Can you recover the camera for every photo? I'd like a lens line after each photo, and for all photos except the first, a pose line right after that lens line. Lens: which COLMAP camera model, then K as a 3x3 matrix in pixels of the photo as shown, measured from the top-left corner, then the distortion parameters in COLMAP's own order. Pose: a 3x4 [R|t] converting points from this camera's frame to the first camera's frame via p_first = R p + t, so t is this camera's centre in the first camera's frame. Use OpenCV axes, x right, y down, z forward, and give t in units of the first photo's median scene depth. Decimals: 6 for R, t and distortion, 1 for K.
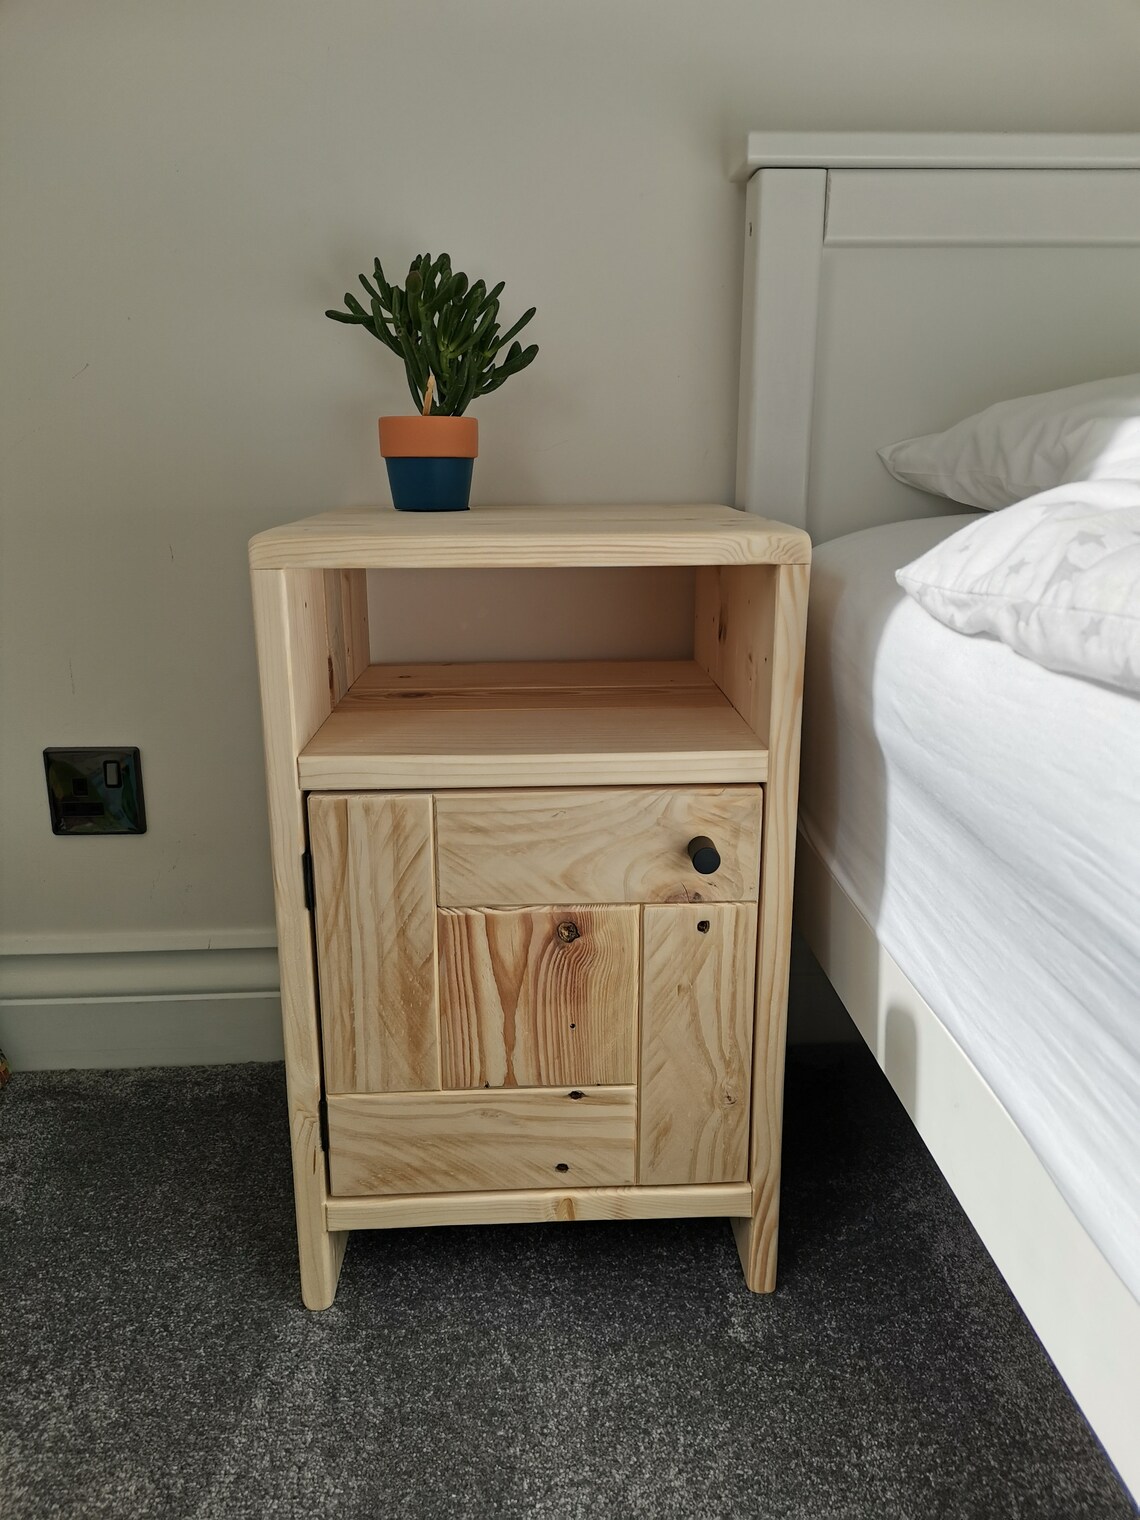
lens RADIAL K [[1122.0, 0, 578.3], [0, 1122.0, 761.6], [0, 0, 1]] dist [0.080599, -0.108352]
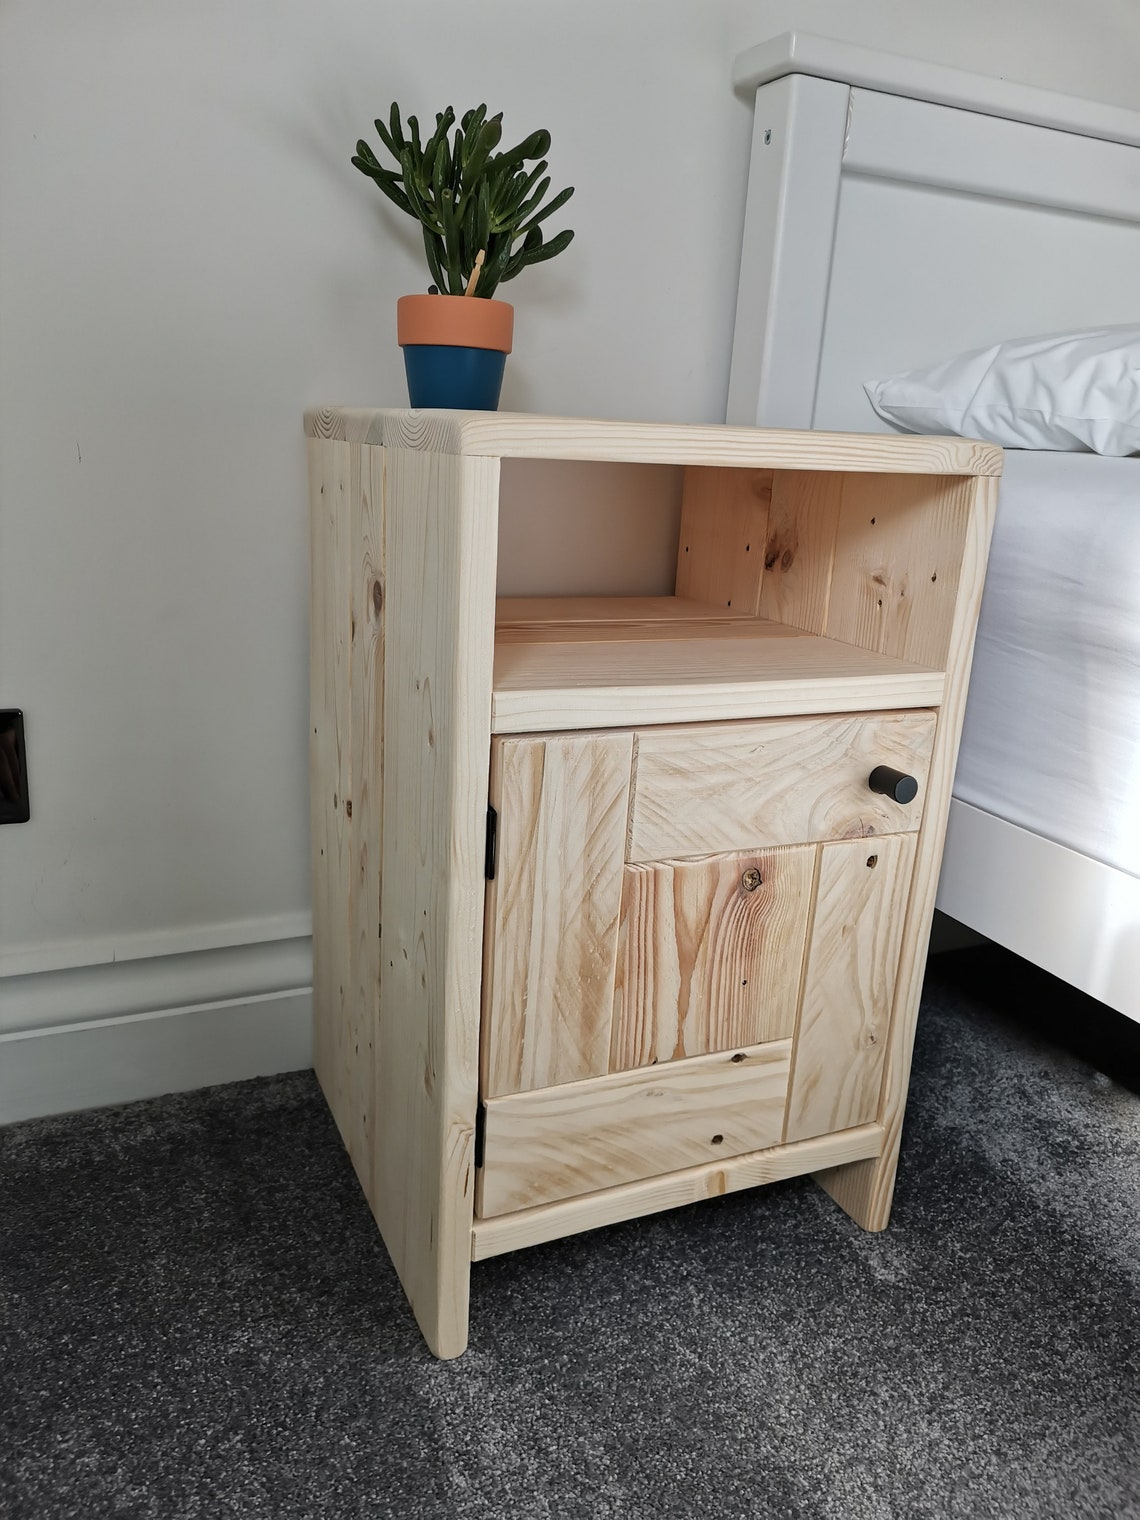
lens RADIAL K [[1136.8, 0, 570.0], [0, 1136.8, 760.0], [0, 0, 1]] dist [0.061989, -0.083999]
pose [[0.926320, -0.050449, 0.373345, -0.472666], [0.042489, 0.998661, 0.029526, 0.021105], [-0.374334, -0.011487, 0.927223, 0.198411]]
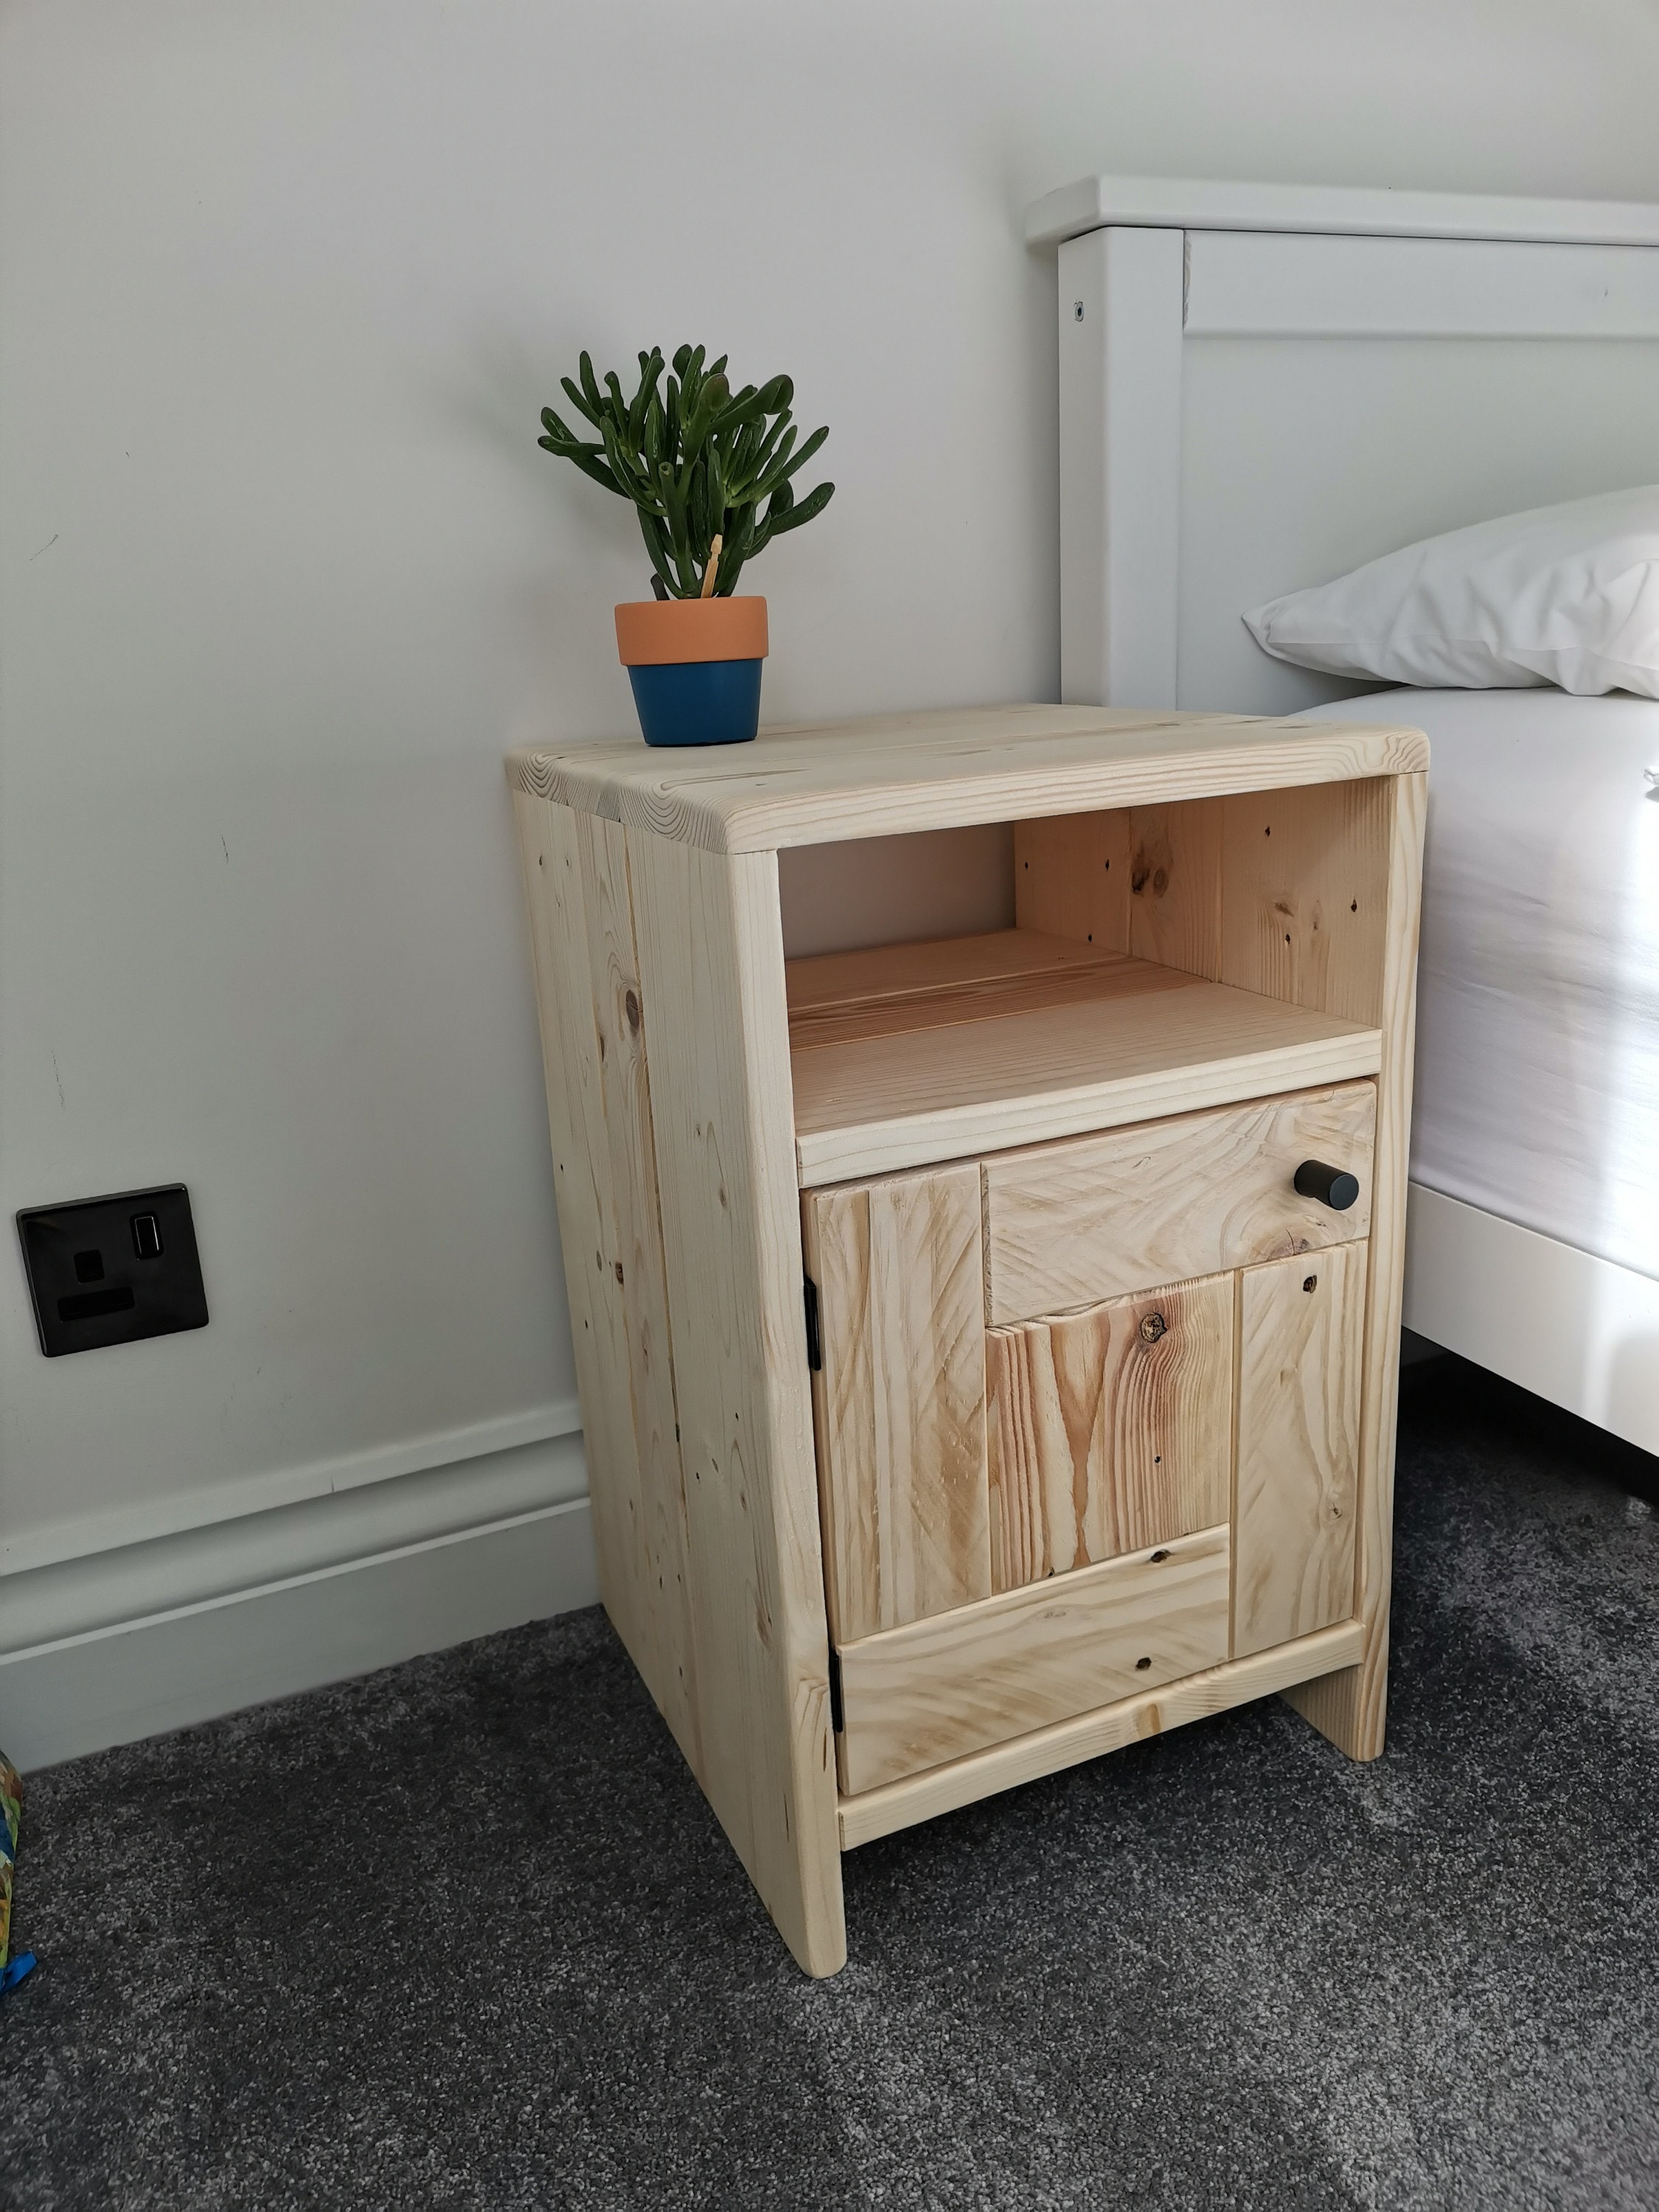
lens RADIAL K [[1649.1, 0, 829.5], [0, 1649.1, 1106.0], [0, 0, 1]] dist [0.065498, -0.085763]
pose [[0.929458, -0.150704, 0.336743, -0.508214], [0.145512, 0.988517, 0.040760, -0.053964], [-0.339019, 0.011115, 0.940714, 0.099510]]
